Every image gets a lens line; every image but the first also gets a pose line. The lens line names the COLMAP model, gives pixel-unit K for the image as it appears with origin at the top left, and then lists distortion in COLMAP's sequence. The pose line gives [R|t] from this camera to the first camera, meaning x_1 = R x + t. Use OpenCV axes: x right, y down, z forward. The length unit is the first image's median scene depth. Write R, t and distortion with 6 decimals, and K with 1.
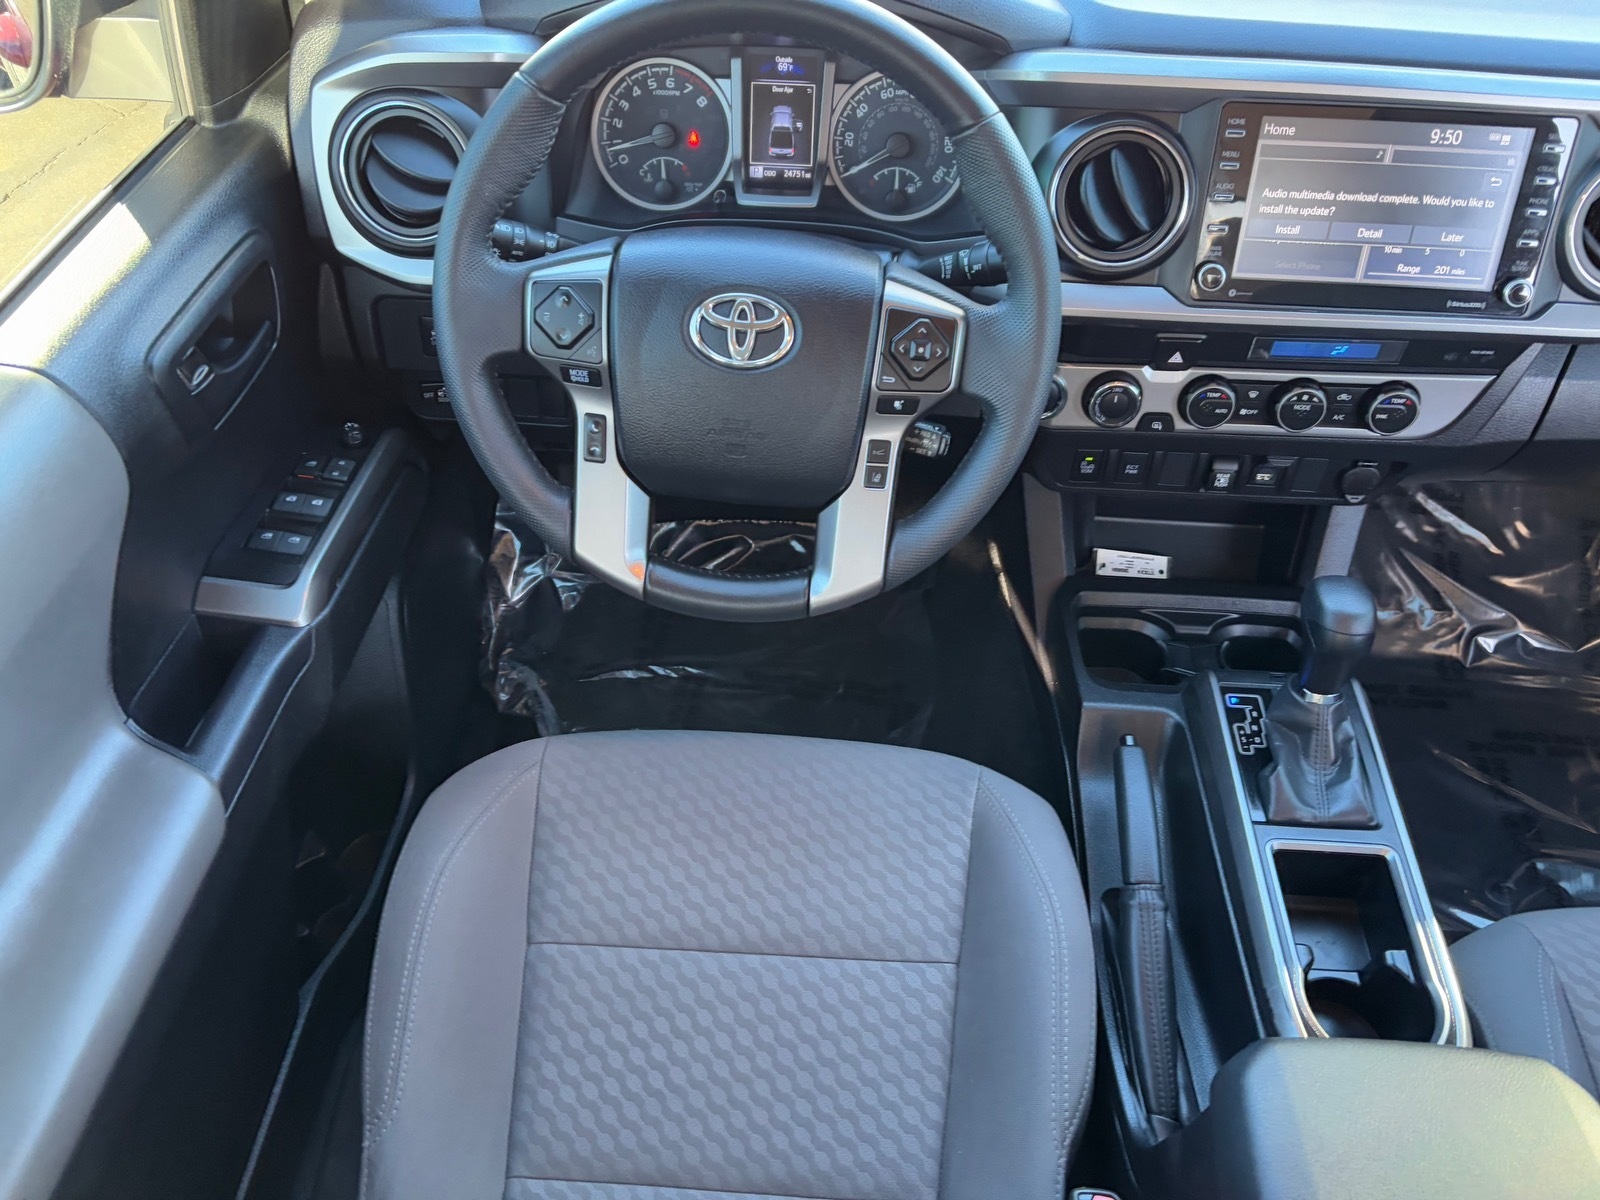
lens RADIAL K [[1235.6, 0, 790.3], [0, 1235.6, 615.5], [0, 0, 1]] dist [0.033423, -0.041545]
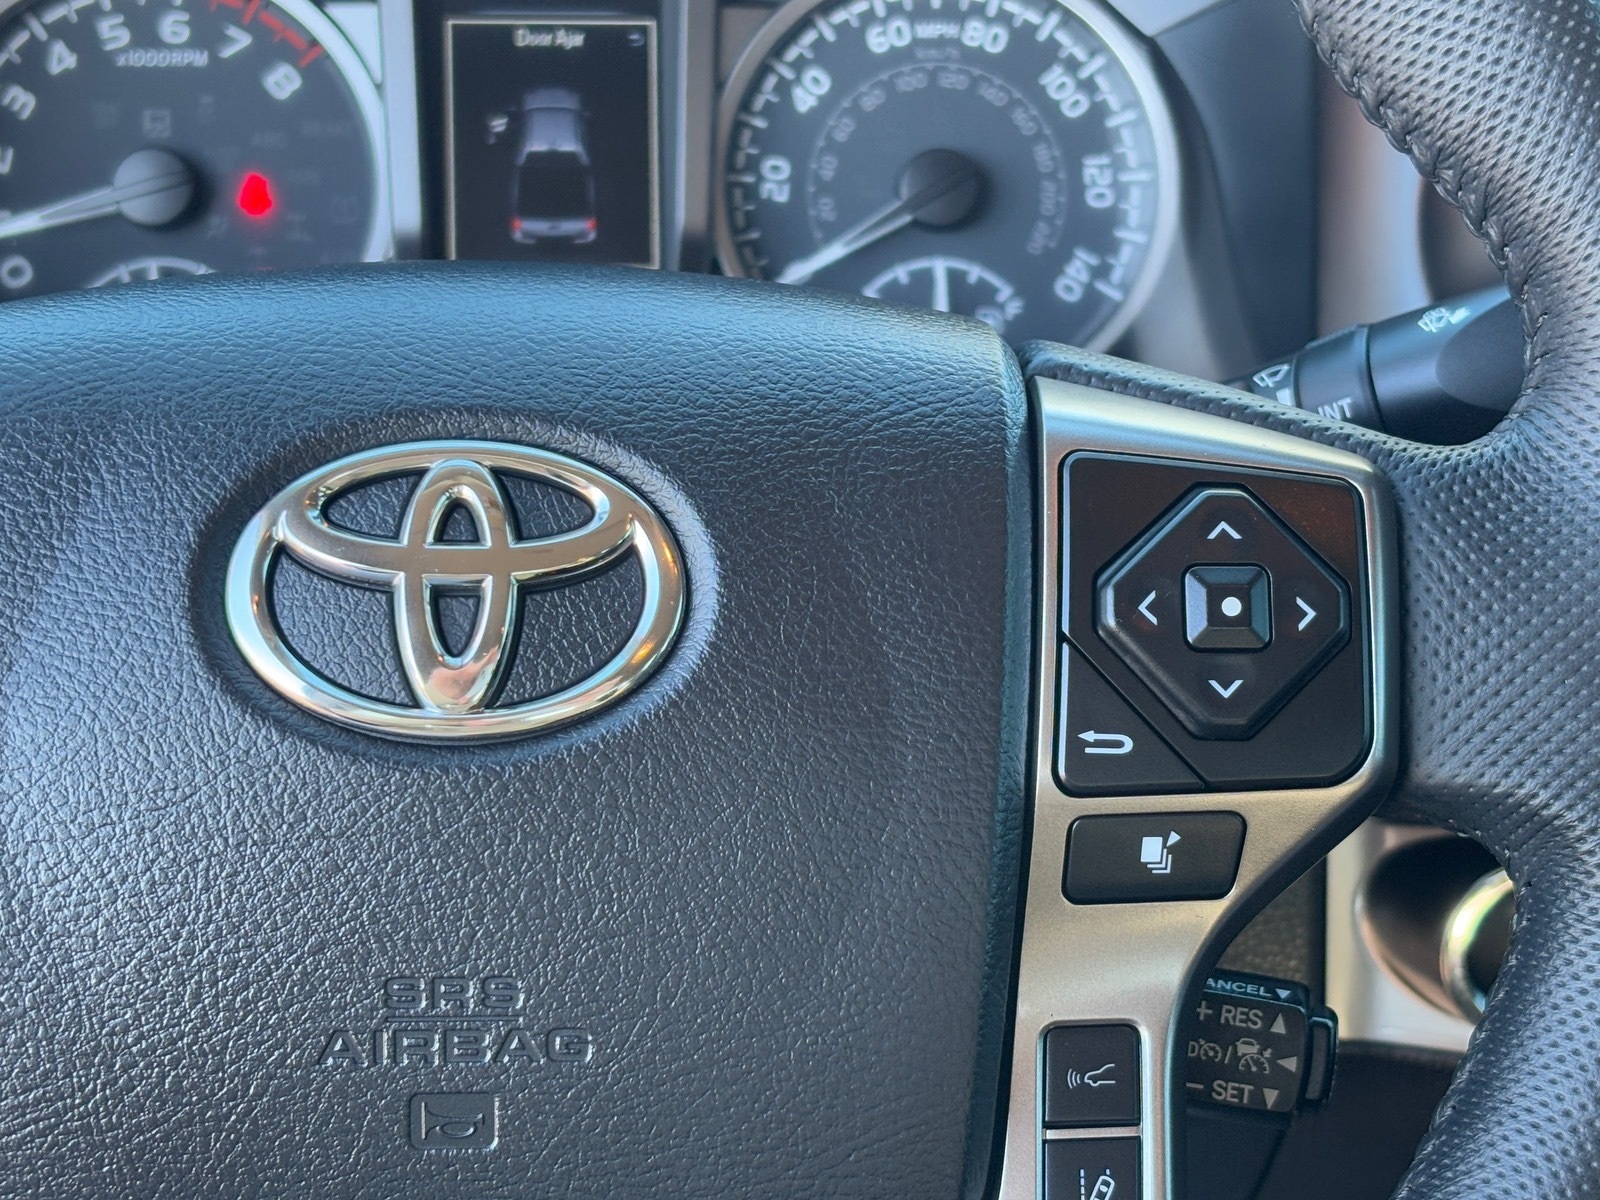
lens RADIAL K [[2847.0, 0, 836.3], [0, 2847.0, 624.5], [0, 0, 1]] dist [0.099501, 0.000000]
pose [[0.992290, -0.048945, 0.113866, -0.023572], [0.089668, 0.917740, -0.386928, -0.009763], [-0.085561, 0.394155, 0.915052, 0.405078]]
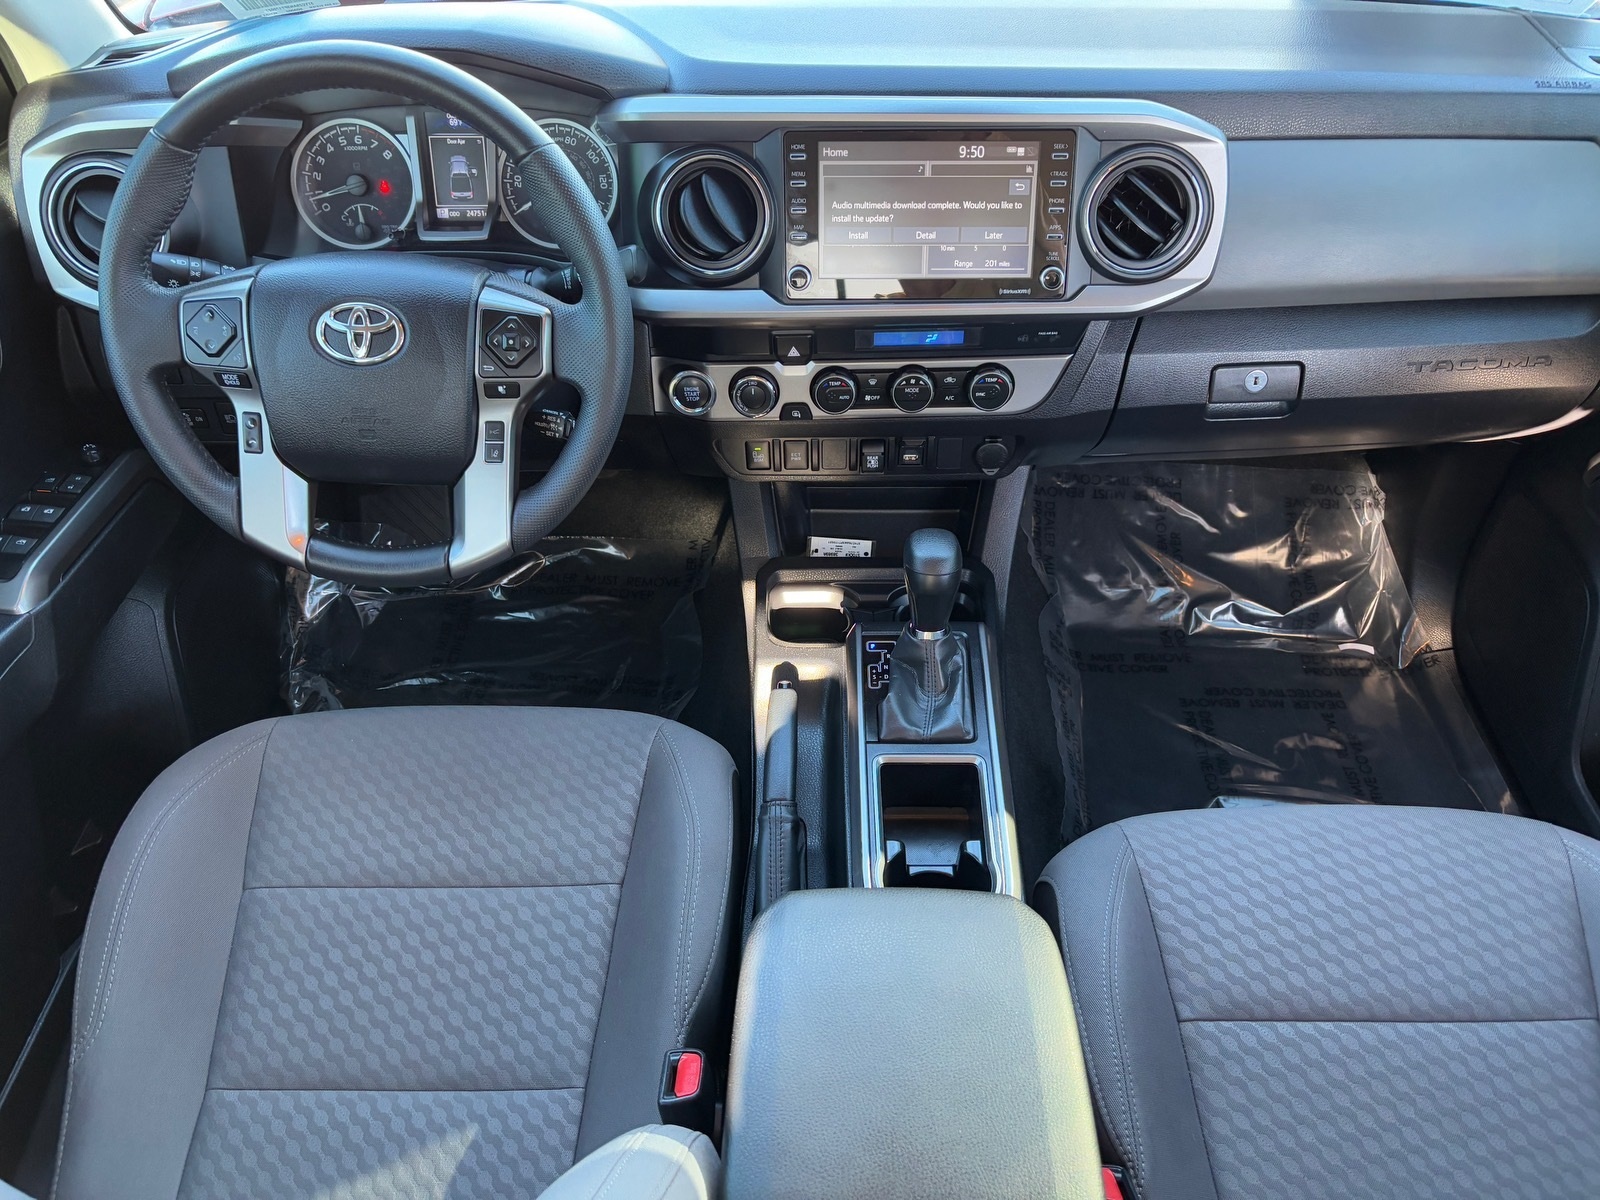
lens RADIAL K [[1235.6, 0, 803.8], [0, 1235.6, 614.7], [0, 0, 1]] dist [0.033423, -0.041545]
pose [[0.998562, -0.051363, 0.015339, 0.280340], [0.052159, 0.997007, -0.057062, 0.102026], [-0.012362, 0.057780, 0.998253, -0.139807]]
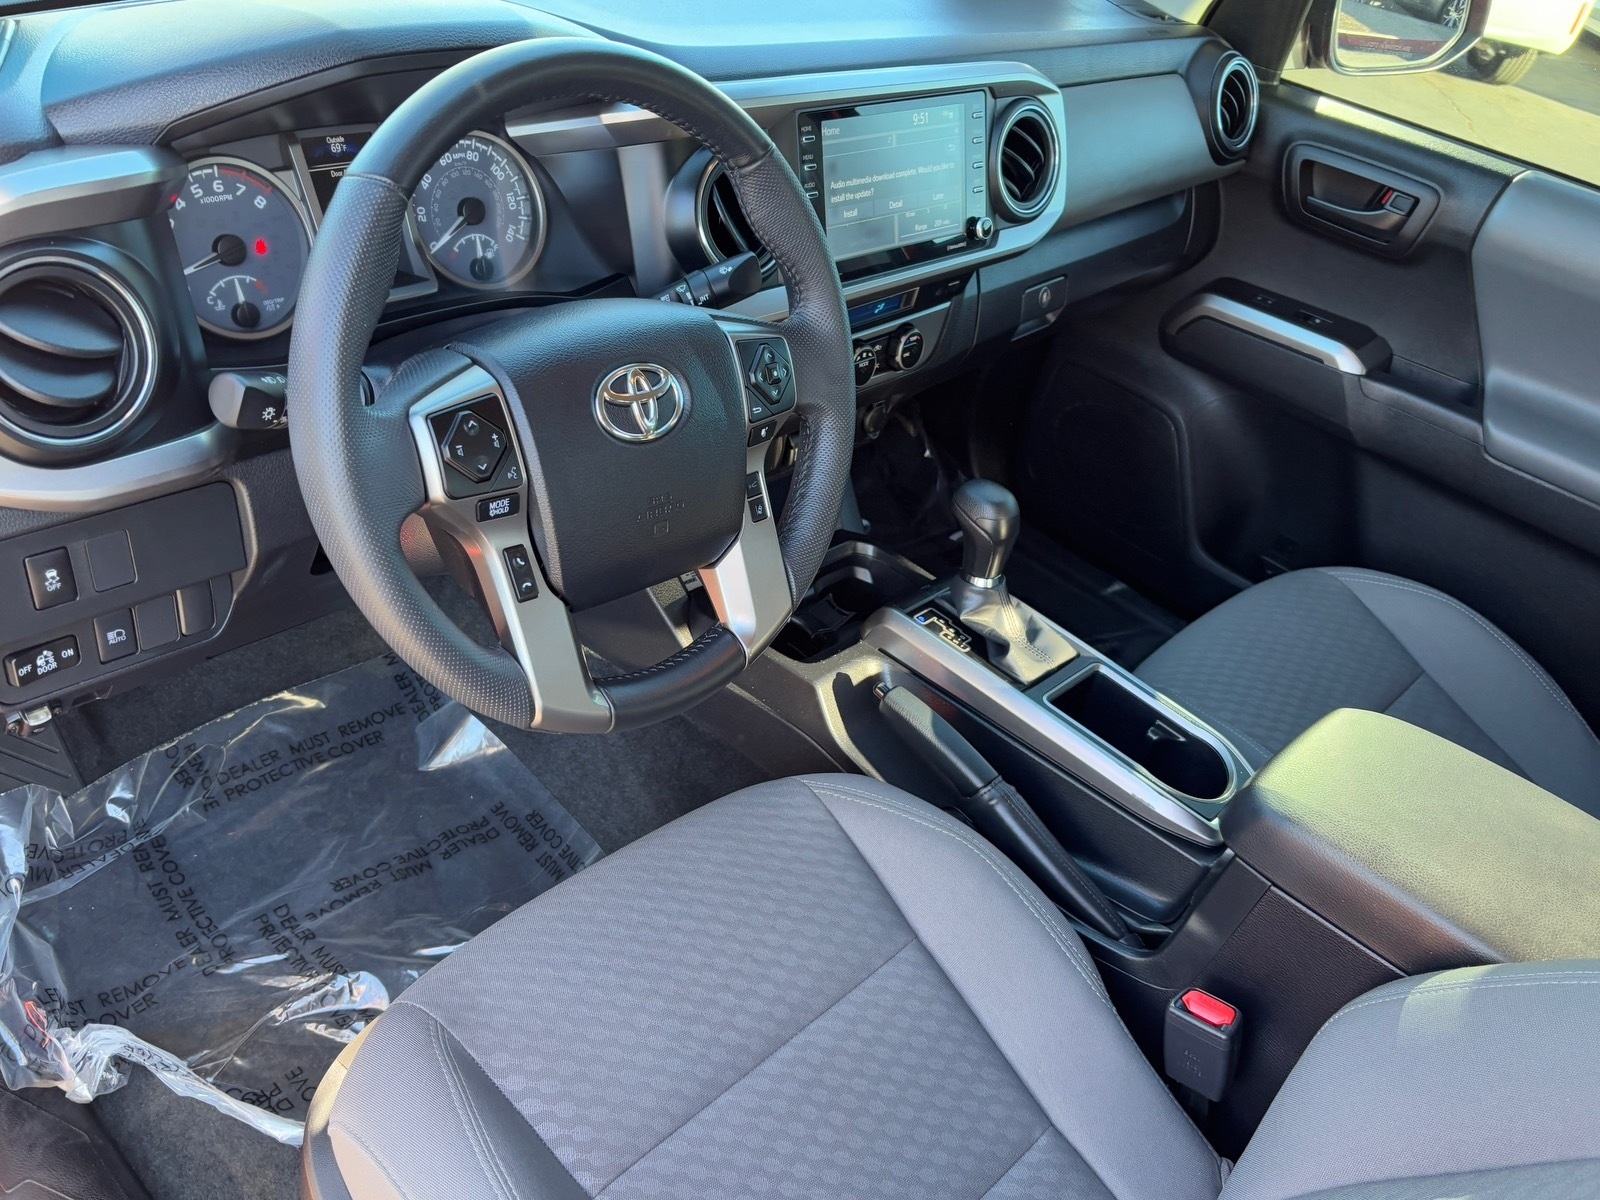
lens RADIAL K [[1384.4, 0, 782.9], [0, 1384.4, 621.5], [0, 0, 1]] dist [0.031850, -0.054852]
pose [[0.637145, -0.370875, 0.675646, -0.582906], [0.417577, 0.902916, 0.101847, -0.113381], [-0.647824, 0.217243, 0.730157, 0.164874]]
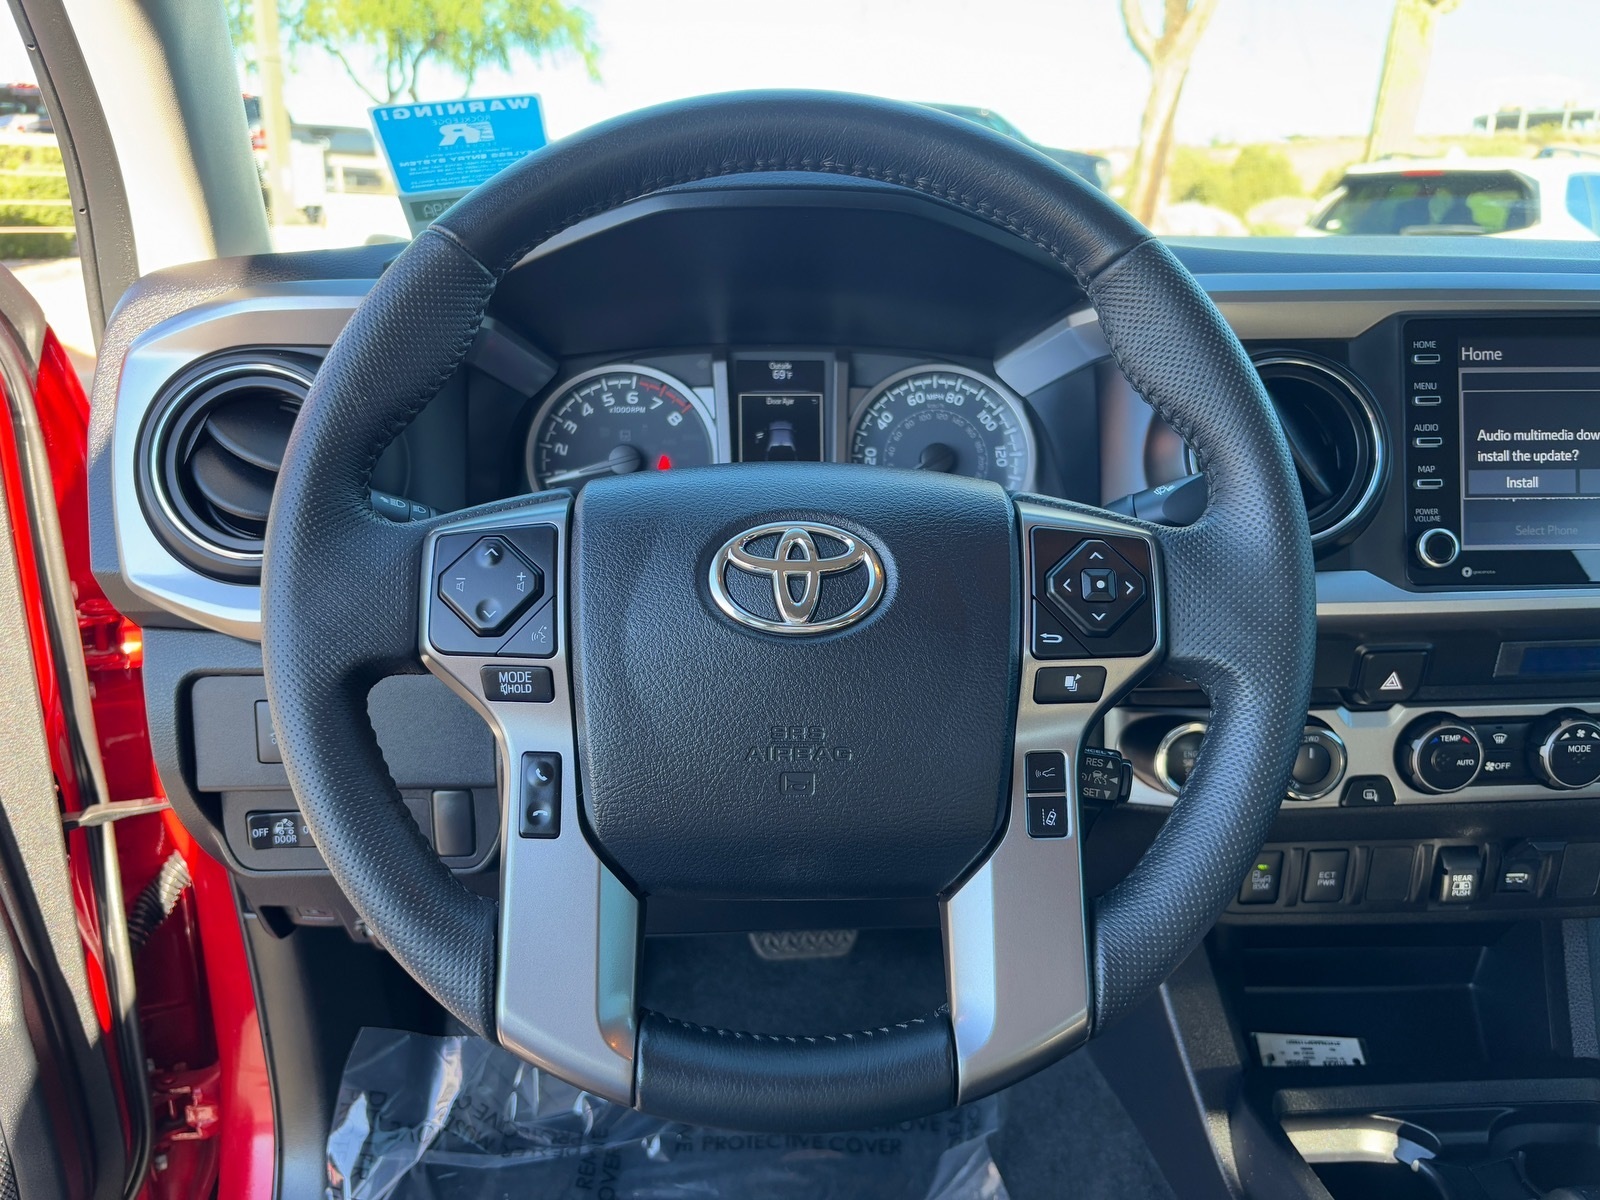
lens RADIAL K [[1235.6, 0, 785.7], [0, 1235.6, 615.9], [0, 0, 1]] dist [0.033423, -0.041545]
pose [[0.994981, -0.042549, 0.090572, -0.078073], [0.079393, 0.886606, -0.455661, 0.043340], [-0.060914, 0.460565, 0.885534, 0.386216]]
